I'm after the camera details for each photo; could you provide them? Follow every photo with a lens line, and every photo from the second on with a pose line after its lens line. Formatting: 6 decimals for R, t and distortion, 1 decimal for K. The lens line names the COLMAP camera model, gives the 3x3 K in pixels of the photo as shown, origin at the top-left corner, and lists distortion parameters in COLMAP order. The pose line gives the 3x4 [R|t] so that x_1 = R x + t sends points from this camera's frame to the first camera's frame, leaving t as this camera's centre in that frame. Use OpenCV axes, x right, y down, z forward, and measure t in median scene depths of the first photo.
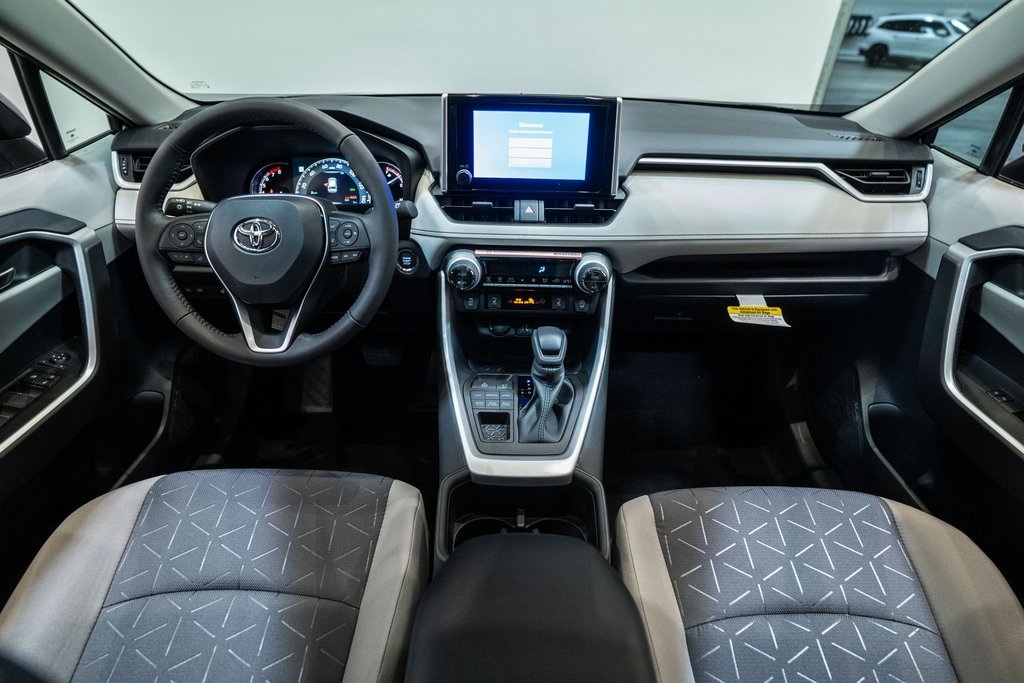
lens RADIAL K [[530.1, 0, 511.5], [0, 530.1, 344.5], [0, 0, 1]] dist [-0.033437, 0.009556]
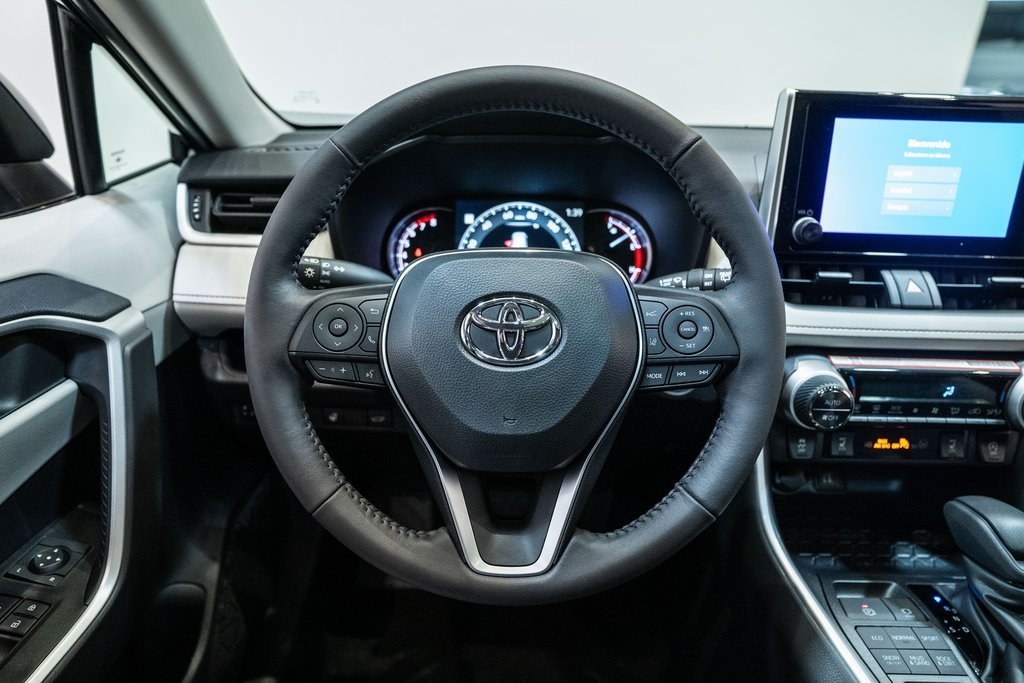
lens RADIAL K [[578.9, 0, 506.5], [0, 578.9, 330.1], [0, 0, 1]] dist [-0.049255, 0.018656]
pose [[0.999977, 0.006733, -0.000725, -0.408385], [-0.006755, 0.984170, -0.177096, -0.095910], [-0.000479, 0.177097, 0.984193, 0.402819]]
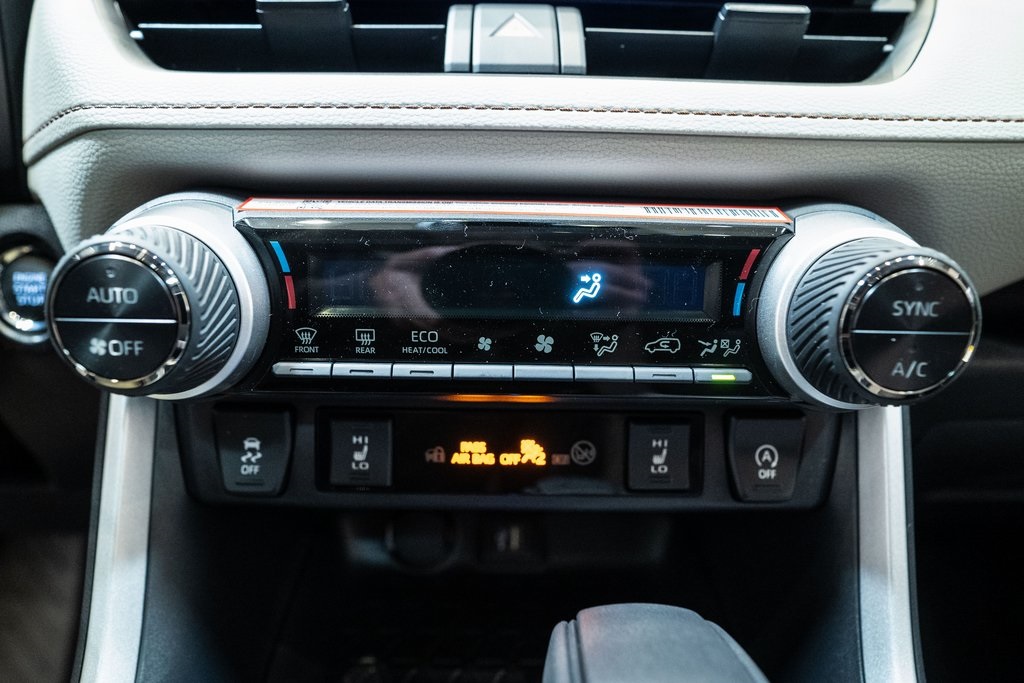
lens RADIAL K [[569.0, 0, 512.1], [0, 569.0, 345.4], [0, 0, 1]] dist [-0.067363, -0.000131]
pose [[0.999661, -0.004735, 0.025620, 0.025225], [0.010682, 0.971389, -0.237255, -0.073406], [-0.023764, 0.237448, 0.971109, 0.809116]]
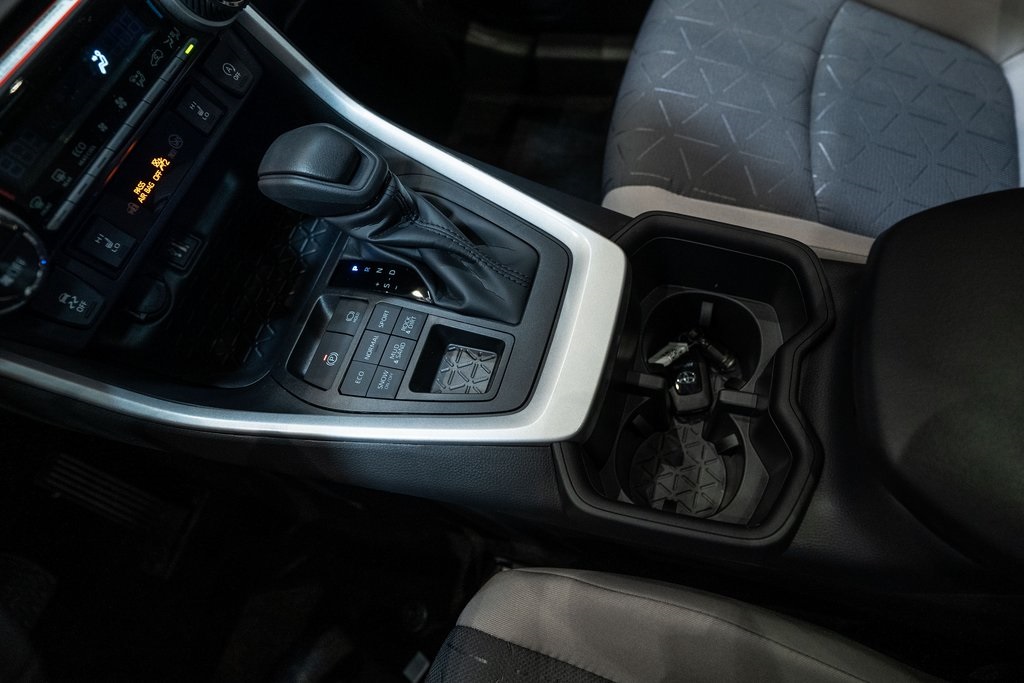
lens RADIAL K [[530.1, 0, 518.9], [0, 530.1, 335.5], [0, 0, 1]] dist [-0.033437, 0.009556]
pose [[0.270209, -0.894821, 0.355362, -0.143683], [0.674204, 0.439347, 0.593652, -0.080533], [-0.687340, 0.079177, 0.722008, 0.592777]]
